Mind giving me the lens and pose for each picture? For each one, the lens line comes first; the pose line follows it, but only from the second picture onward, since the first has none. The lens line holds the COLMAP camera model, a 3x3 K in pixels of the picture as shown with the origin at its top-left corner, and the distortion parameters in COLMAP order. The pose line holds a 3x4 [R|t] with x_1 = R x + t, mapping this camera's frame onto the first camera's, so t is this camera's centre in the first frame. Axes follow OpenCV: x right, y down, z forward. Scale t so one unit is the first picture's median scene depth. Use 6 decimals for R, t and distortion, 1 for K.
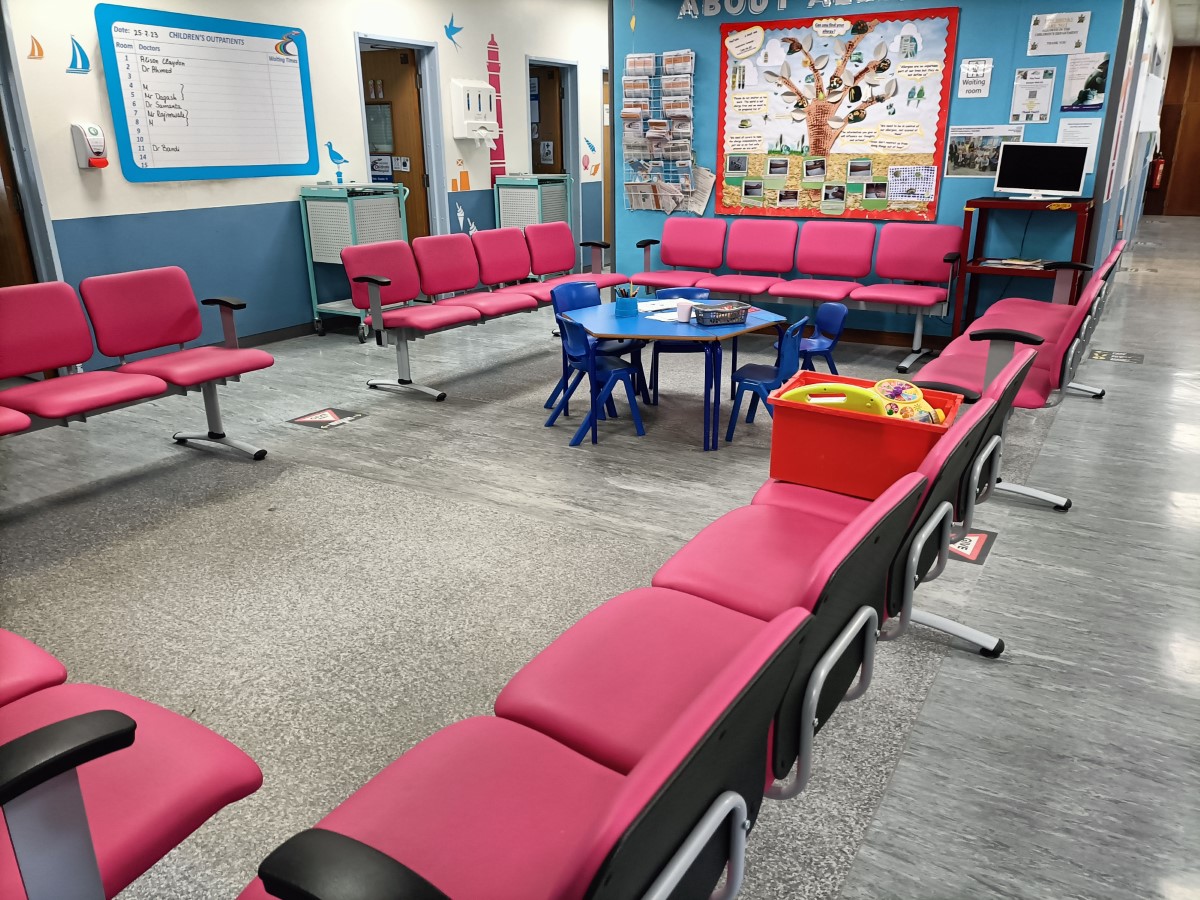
lens RADIAL K [[904.8, 0, 600.0], [0, 904.8, 450.0], [0, 0, 1]] dist [0.055268, -0.088645]
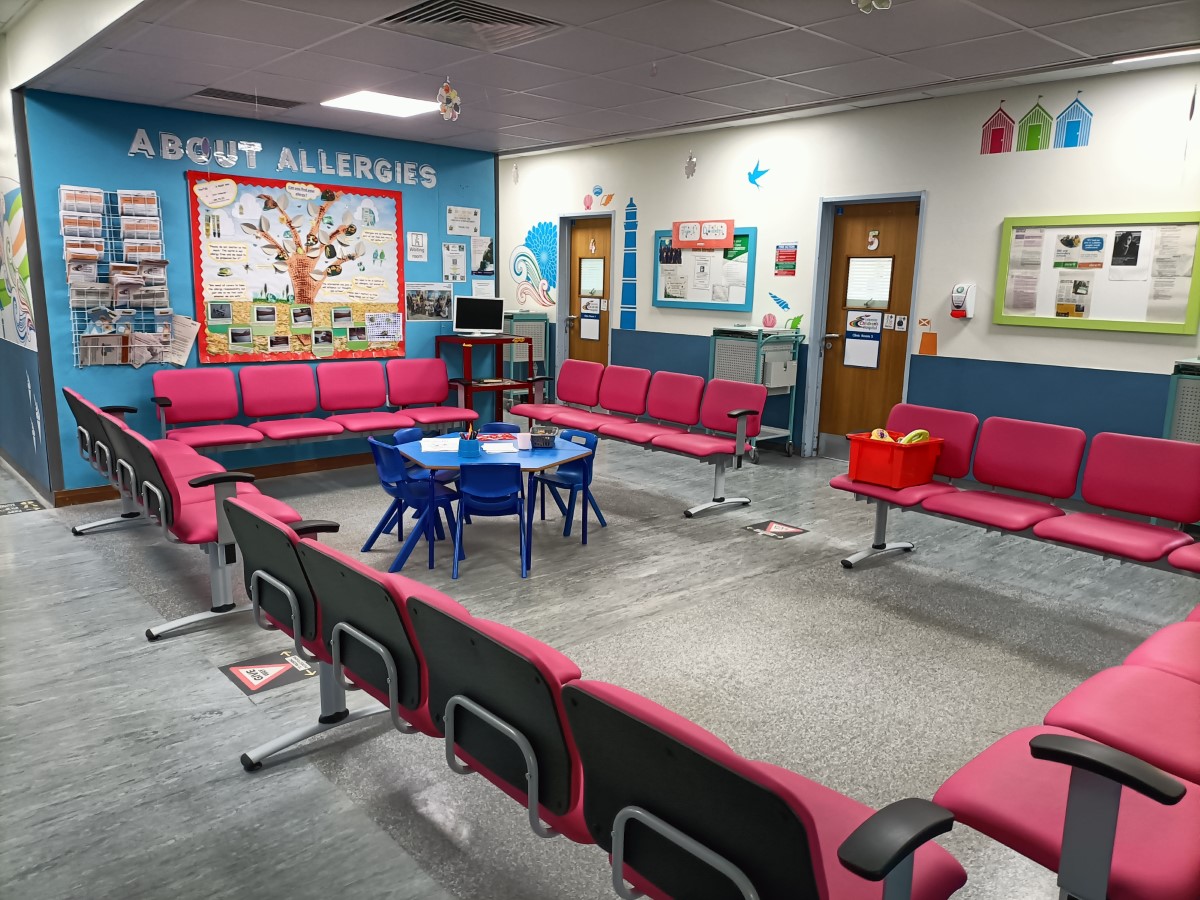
lens RADIAL K [[892.5, 0, 600.0], [0, 892.5, 450.0], [0, 0, 1]] dist [0.096278, -0.176720]
pose [[0.285291, -0.165663, 0.944015, -0.712261], [0.279459, 0.956528, 0.083403, -0.154368], [-0.916794, 0.240019, 0.319185, 0.394780]]
